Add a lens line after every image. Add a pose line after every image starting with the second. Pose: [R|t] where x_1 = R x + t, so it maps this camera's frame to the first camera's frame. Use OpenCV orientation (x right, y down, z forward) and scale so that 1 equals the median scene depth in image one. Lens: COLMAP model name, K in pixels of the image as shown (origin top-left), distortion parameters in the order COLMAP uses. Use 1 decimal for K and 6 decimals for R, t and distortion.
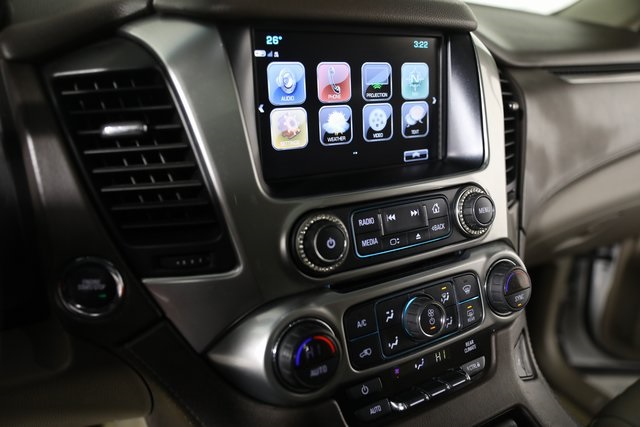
lens RADIAL K [[494.2, 0, 320.2], [0, 494.2, 213.1], [0, 0, 1]] dist [-0.084329, 0.015116]
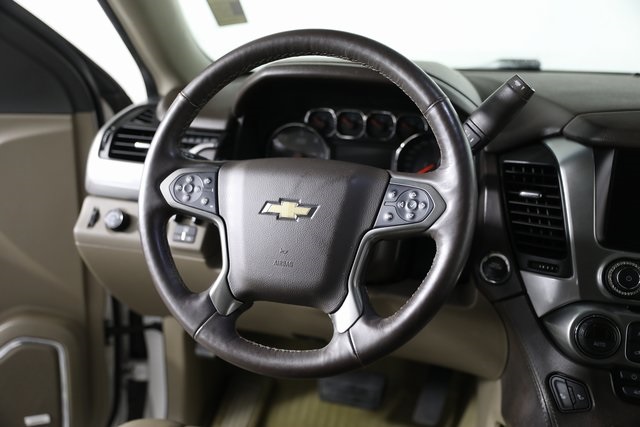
lens RADIAL K [[601.7, 0, 319.3], [0, 601.7, 210.1], [0, 0, 1]] dist [-0.005175, 0.000000]
pose [[0.693870, 0.183434, -0.696345, 0.684445], [-0.257551, 0.966263, -0.002099, 0.112510], [0.672467, 0.180800, 0.717704, -1.266867]]
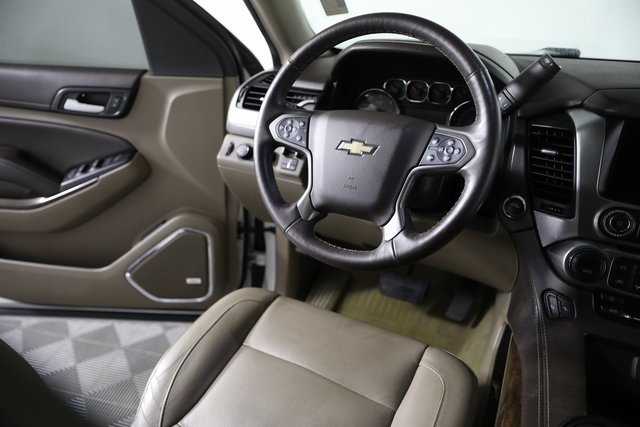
lens RADIAL K [[434.3, 0, 318.4], [0, 434.3, 210.9], [0, 0, 1]] dist [-0.099636, 0.067162]
pose [[0.527917, 0.319829, -0.786774, 0.754032], [-0.322286, 0.932533, 0.162831, 0.136689], [0.785770, 0.167605, 0.595377, -1.148115]]
